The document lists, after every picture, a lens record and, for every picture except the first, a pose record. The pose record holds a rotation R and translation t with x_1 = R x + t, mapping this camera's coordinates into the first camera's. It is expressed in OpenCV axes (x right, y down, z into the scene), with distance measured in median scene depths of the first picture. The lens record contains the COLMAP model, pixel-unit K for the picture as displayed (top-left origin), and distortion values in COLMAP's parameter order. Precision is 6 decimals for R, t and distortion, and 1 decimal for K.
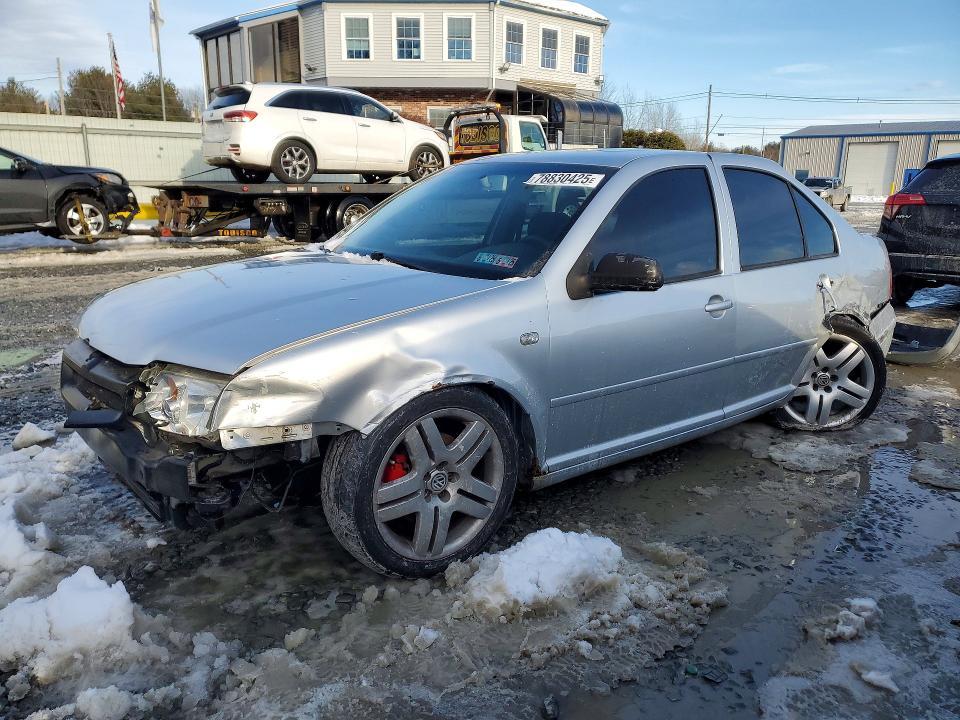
lens RADIAL K [[779.4, 0, 480.0], [0, 779.4, 360.0], [0, 0, 1]] dist [0.048692, -0.080056]
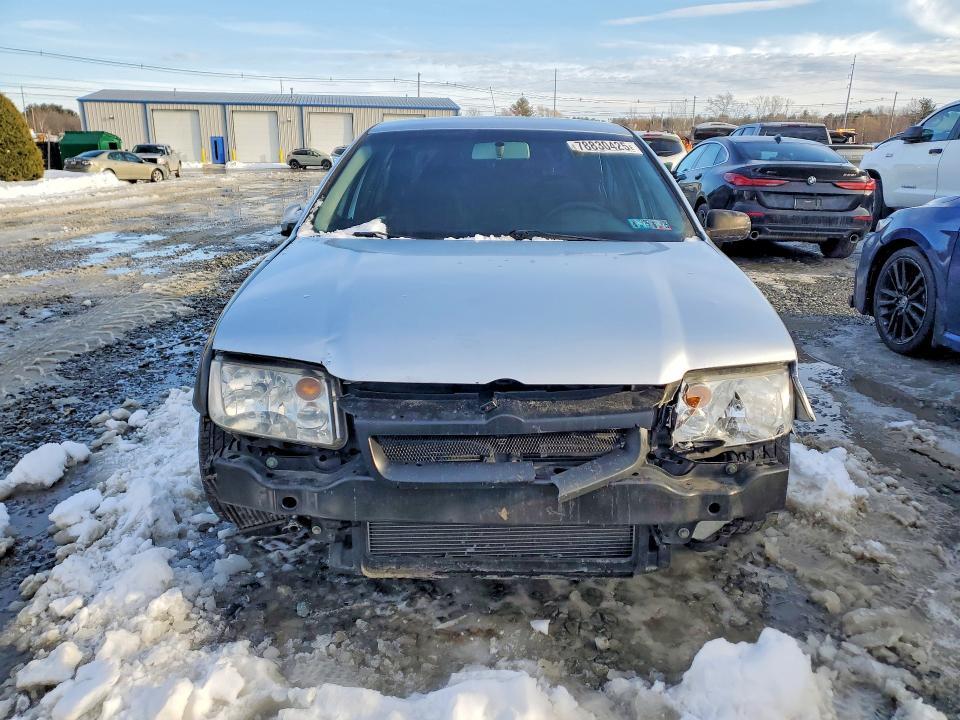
lens RADIAL K [[779.4, 0, 480.0], [0, 779.4, 360.0], [0, 0, 1]] dist [0.048692, -0.080056]
pose [[0.596955, -0.202909, 0.776191, -0.125705], [0.171690, 0.977384, 0.123460, -0.015672], [-0.783688, 0.059564, 0.618292, 0.072100]]
